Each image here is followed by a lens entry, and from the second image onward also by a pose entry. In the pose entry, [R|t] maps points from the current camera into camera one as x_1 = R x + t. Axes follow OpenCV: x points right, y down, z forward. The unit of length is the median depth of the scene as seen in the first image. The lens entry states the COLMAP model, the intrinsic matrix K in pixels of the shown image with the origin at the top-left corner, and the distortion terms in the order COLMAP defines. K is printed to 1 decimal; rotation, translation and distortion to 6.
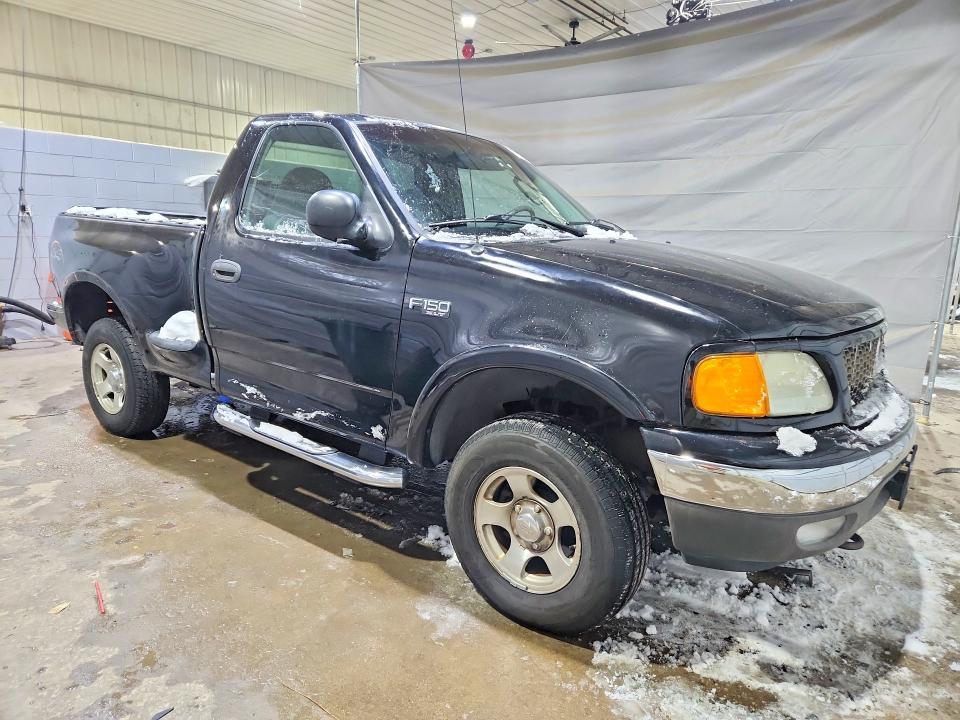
lens RADIAL K [[643.0, 0, 466.3], [0, 643.0, 358.8], [0, 0, 1]] dist [0.008140, 0.003269]
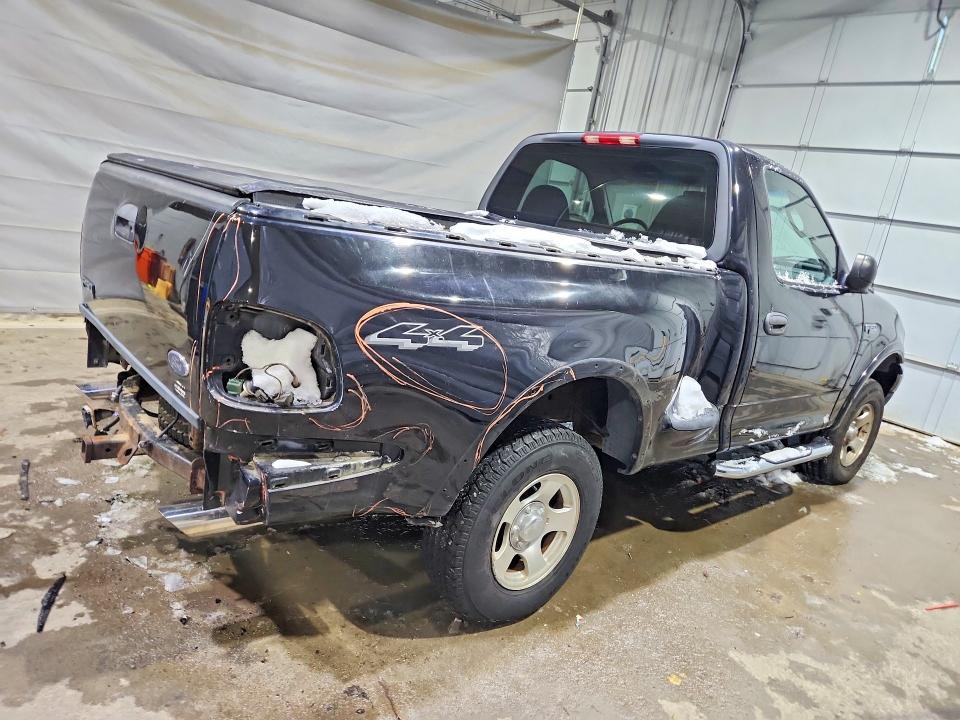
lens RADIAL K [[643.0, 0, 466.3], [0, 643.0, 358.8], [0, 0, 1]] dist [0.008140, 0.003269]
pose [[0.216500, -0.230827, 0.948603, -0.750845], [0.035176, 0.972861, 0.228701, -0.173371], [-0.975649, -0.016146, 0.218743, 0.660903]]
